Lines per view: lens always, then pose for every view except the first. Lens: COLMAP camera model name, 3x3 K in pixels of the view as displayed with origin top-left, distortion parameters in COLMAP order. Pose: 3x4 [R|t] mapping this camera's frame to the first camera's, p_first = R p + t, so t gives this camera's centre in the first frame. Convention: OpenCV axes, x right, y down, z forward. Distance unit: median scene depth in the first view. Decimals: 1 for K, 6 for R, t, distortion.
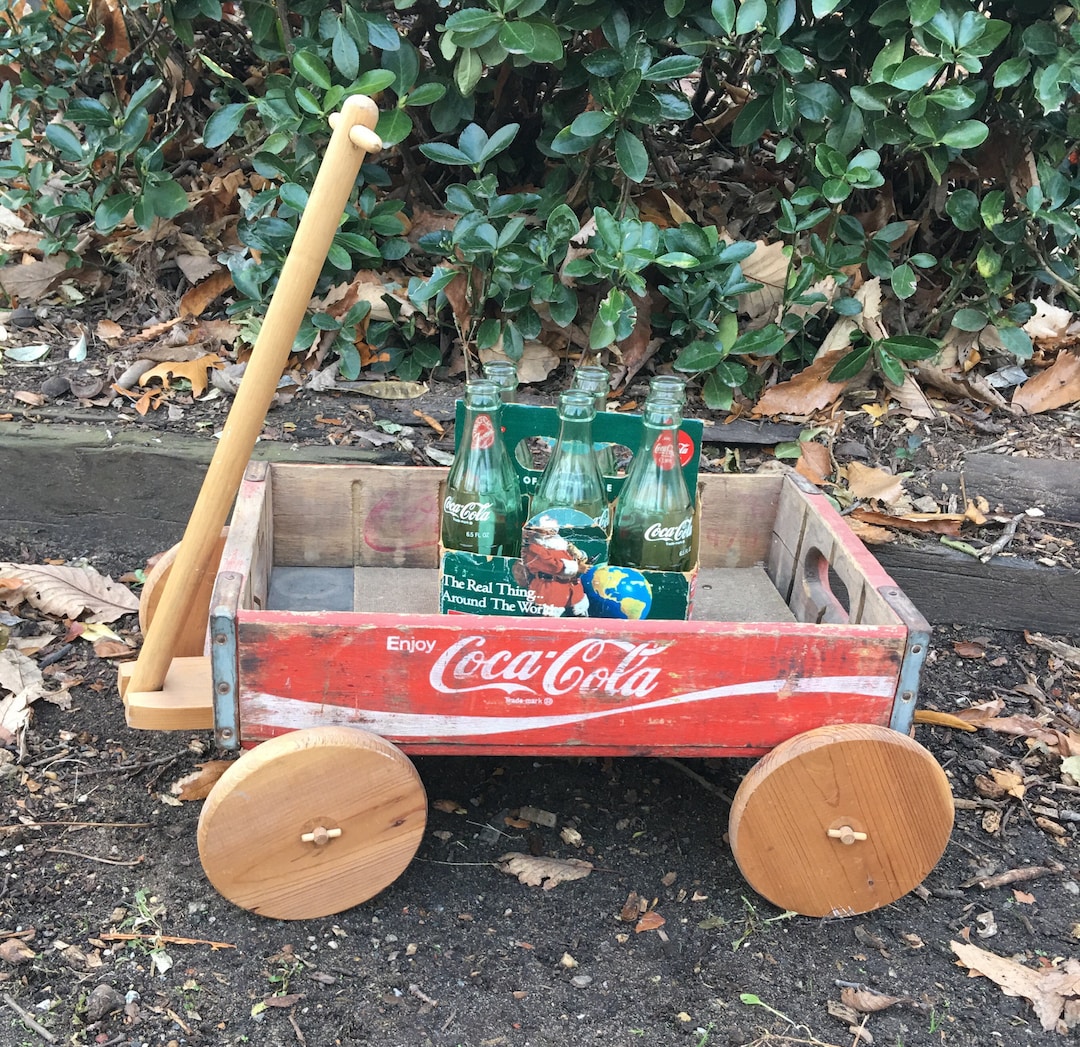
lens RADIAL K [[1722.8, 0, 540.0], [0, 1722.8, 523.5], [0, 0, 1]] dist [0.049509, -0.069473]
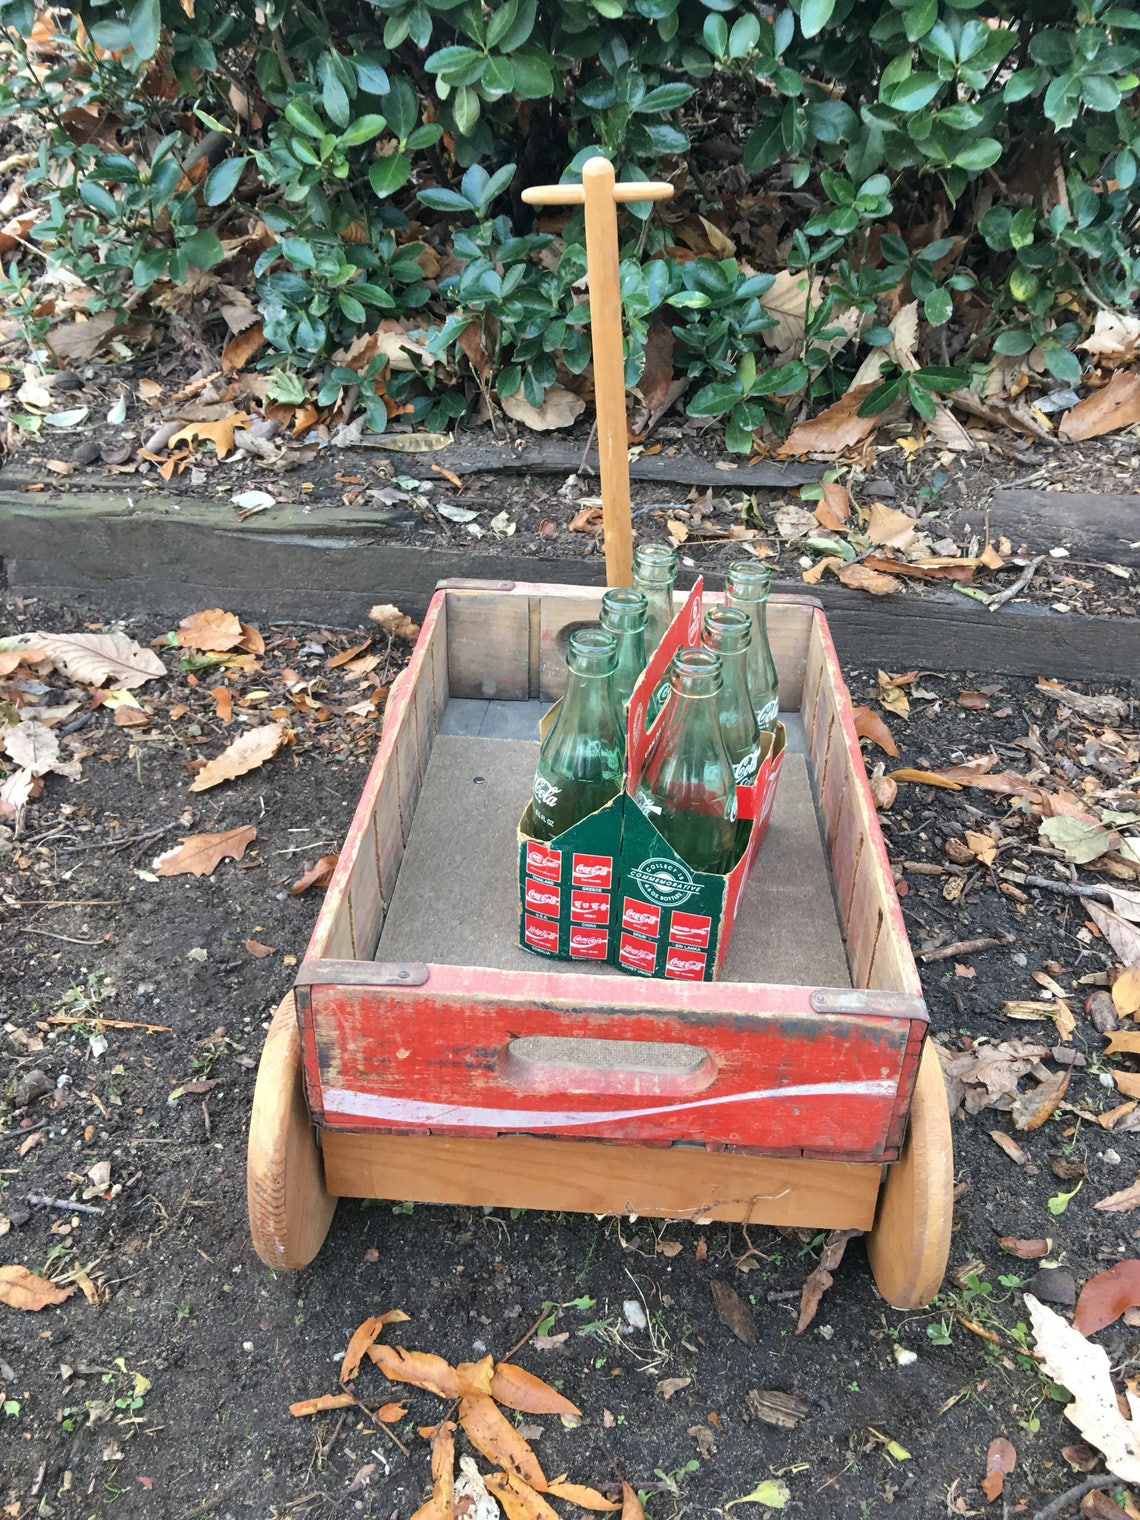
lens RADIAL K [[1642.7, 0, 570.0], [0, 1642.7, 760.0], [0, 0, 1]] dist [0.077423, -0.249174]
pose [[0.992641, -0.011568, -0.120544, 0.123564], [0.030599, 0.987085, 0.157247, -0.045448], [0.117168, -0.159778, 0.980175, 0.040729]]
